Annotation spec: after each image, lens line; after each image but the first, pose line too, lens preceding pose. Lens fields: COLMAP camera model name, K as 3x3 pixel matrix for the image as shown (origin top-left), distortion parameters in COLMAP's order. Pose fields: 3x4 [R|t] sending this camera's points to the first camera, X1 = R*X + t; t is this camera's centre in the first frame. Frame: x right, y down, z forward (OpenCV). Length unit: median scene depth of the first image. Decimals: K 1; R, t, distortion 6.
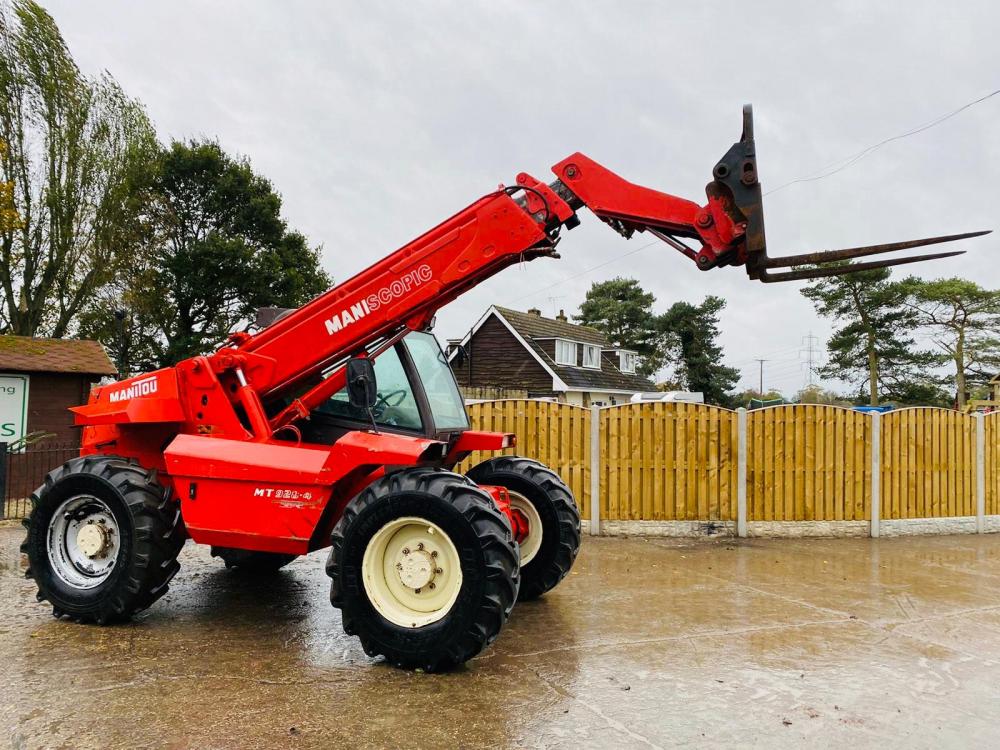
lens RADIAL K [[748.7, 0, 494.3], [0, 748.7, 372.4], [0, 0, 1]] dist [0.022267, -0.032066]
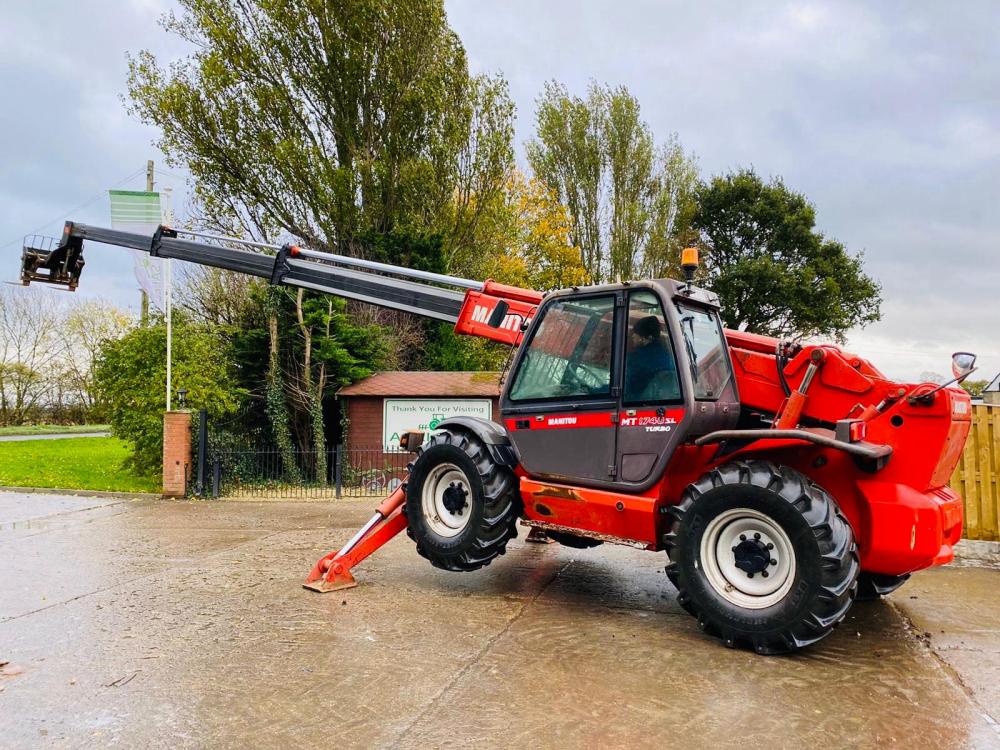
lens RADIAL K [[748.7, 0, 506.5], [0, 748.7, 358.8], [0, 0, 1]] dist [0.022267, -0.032066]
pose [[0.705684, -0.075571, -0.704485, 0.529765], [0.049452, 0.997124, -0.057427, 0.012284], [0.706799, 0.005687, 0.707391, 0.006911]]
